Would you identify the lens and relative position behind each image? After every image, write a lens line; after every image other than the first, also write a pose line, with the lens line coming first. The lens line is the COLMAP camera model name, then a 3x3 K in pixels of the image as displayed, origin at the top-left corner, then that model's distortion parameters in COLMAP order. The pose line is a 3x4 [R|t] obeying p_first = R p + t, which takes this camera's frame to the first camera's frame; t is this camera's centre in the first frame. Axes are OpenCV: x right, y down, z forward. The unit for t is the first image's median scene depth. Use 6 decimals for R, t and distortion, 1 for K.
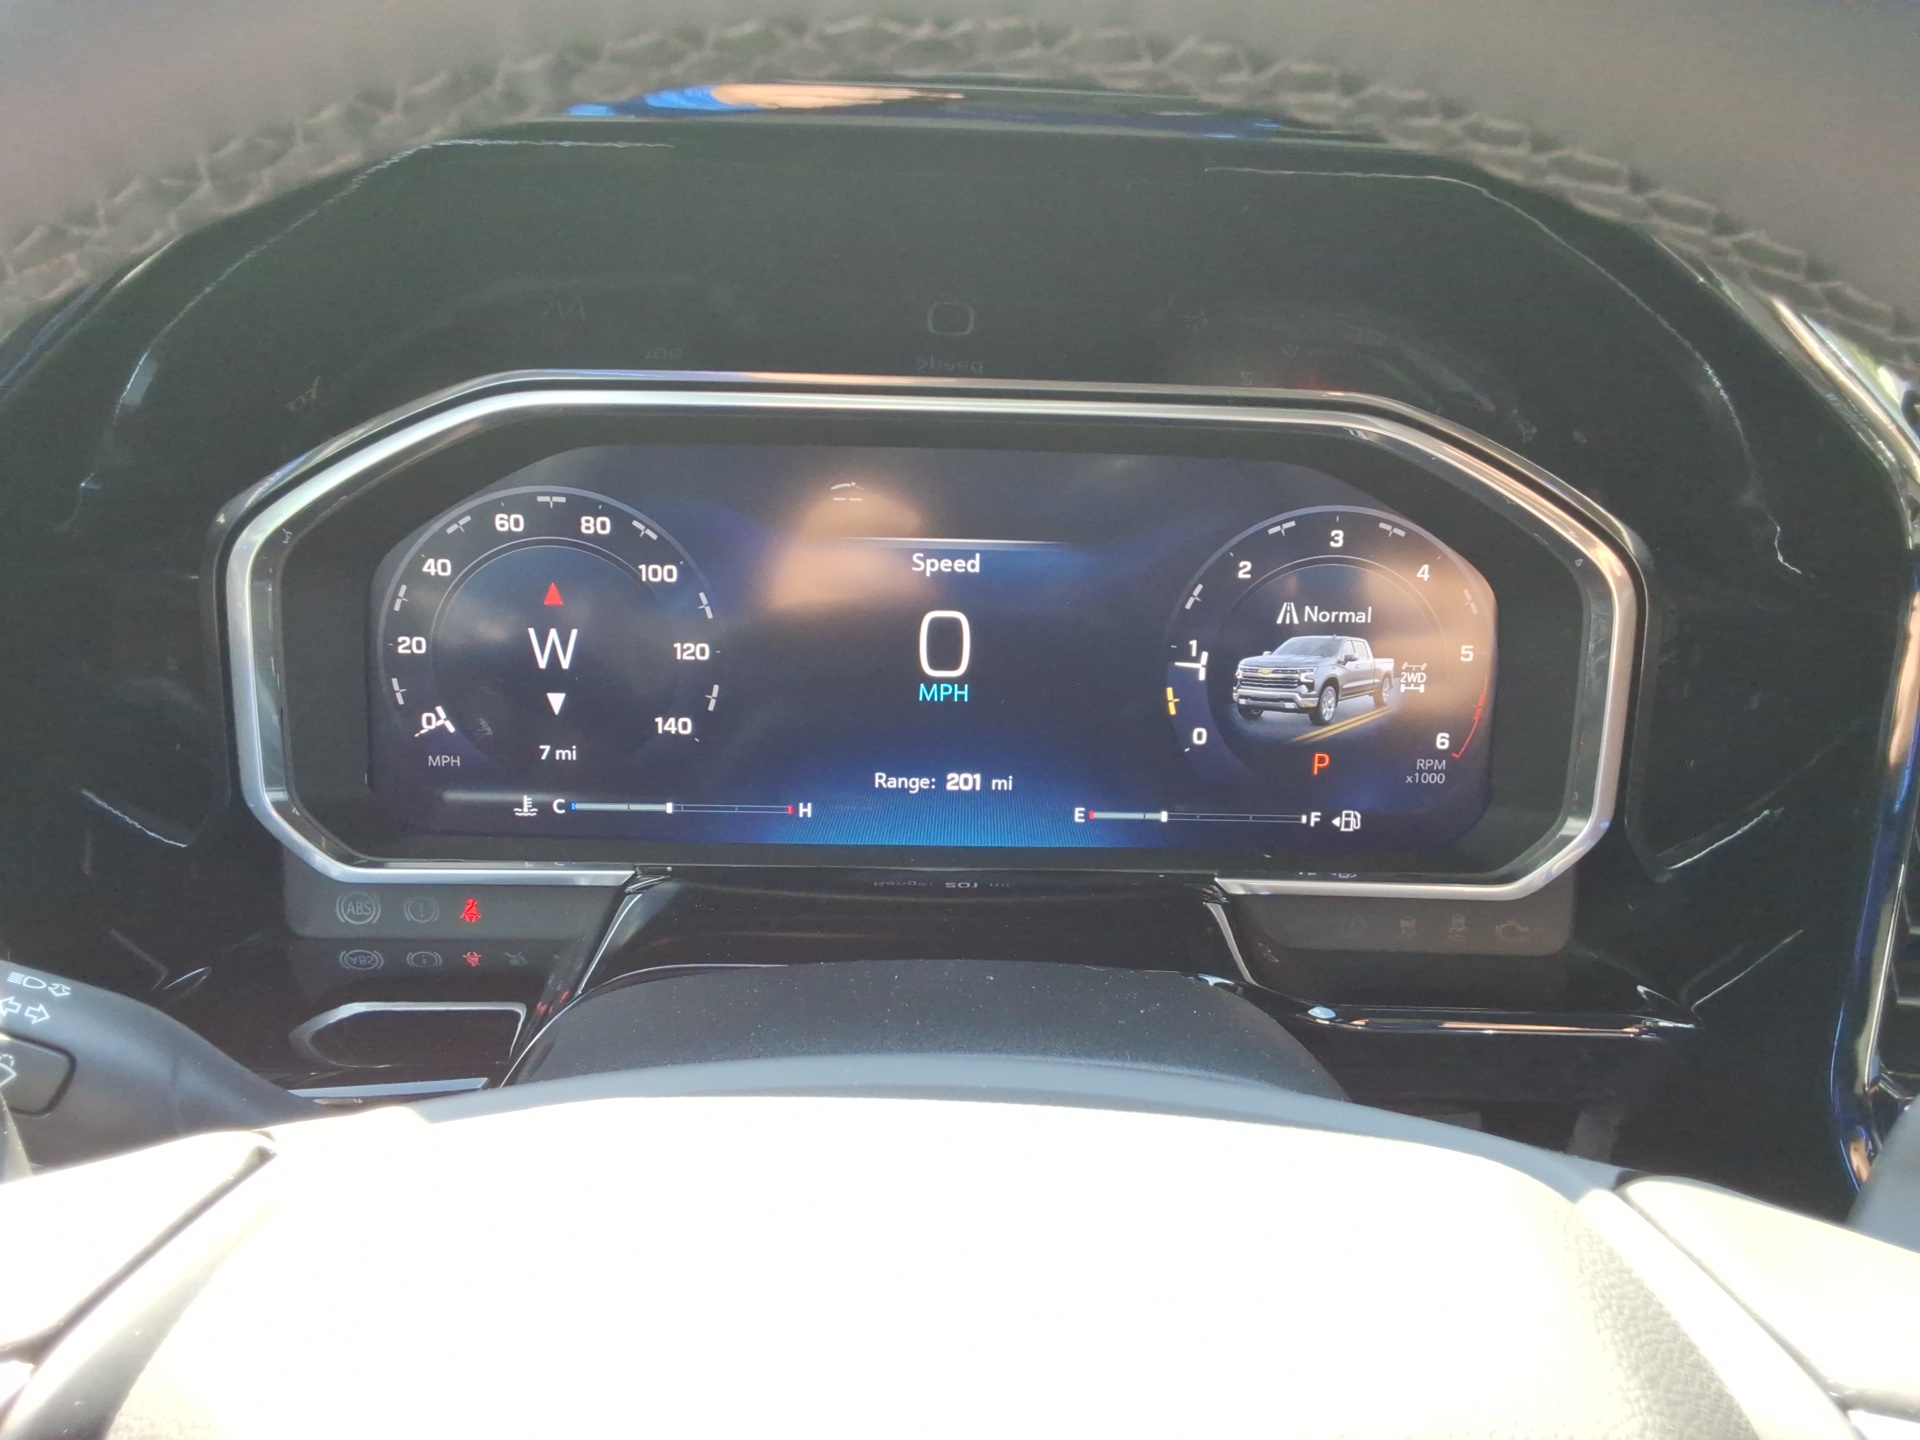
lens RADIAL K [[1541.1, 0, 972.0], [0, 1541.1, 704.2], [0, 0, 1]] dist [0.092483, -0.137018]
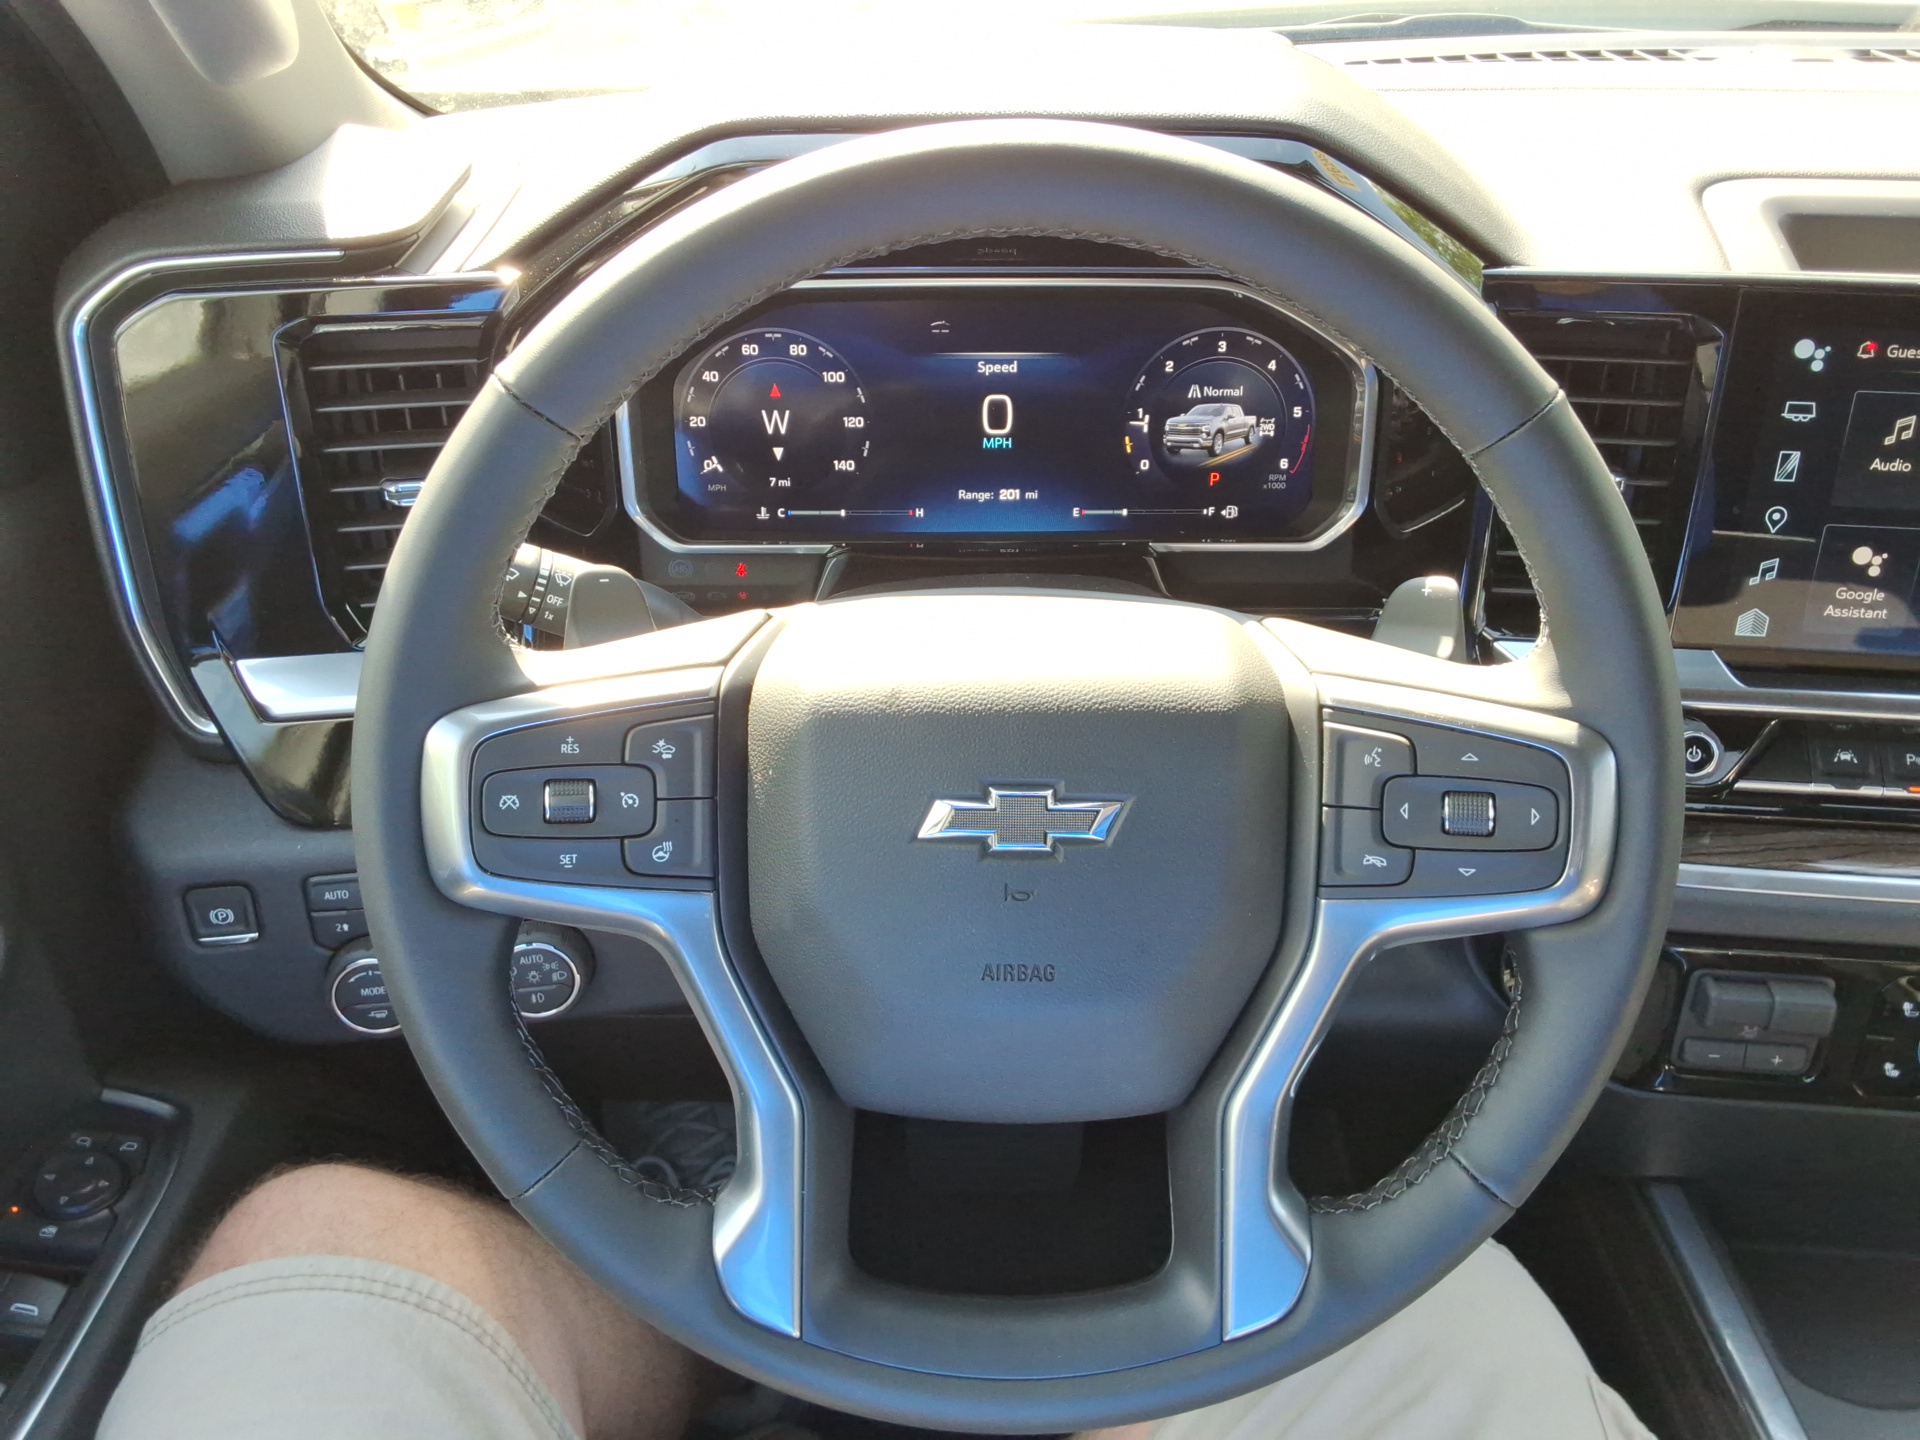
lens RADIAL K [[1541.1, 0, 972.2], [0, 1541.1, 705.3], [0, 0, 1]] dist [0.092483, -0.137018]
pose [[0.999549, -0.018843, -0.023384, -0.011454], [0.022350, 0.986845, 0.160118, 0.004999], [0.020060, -0.160569, 0.986821, -0.776147]]
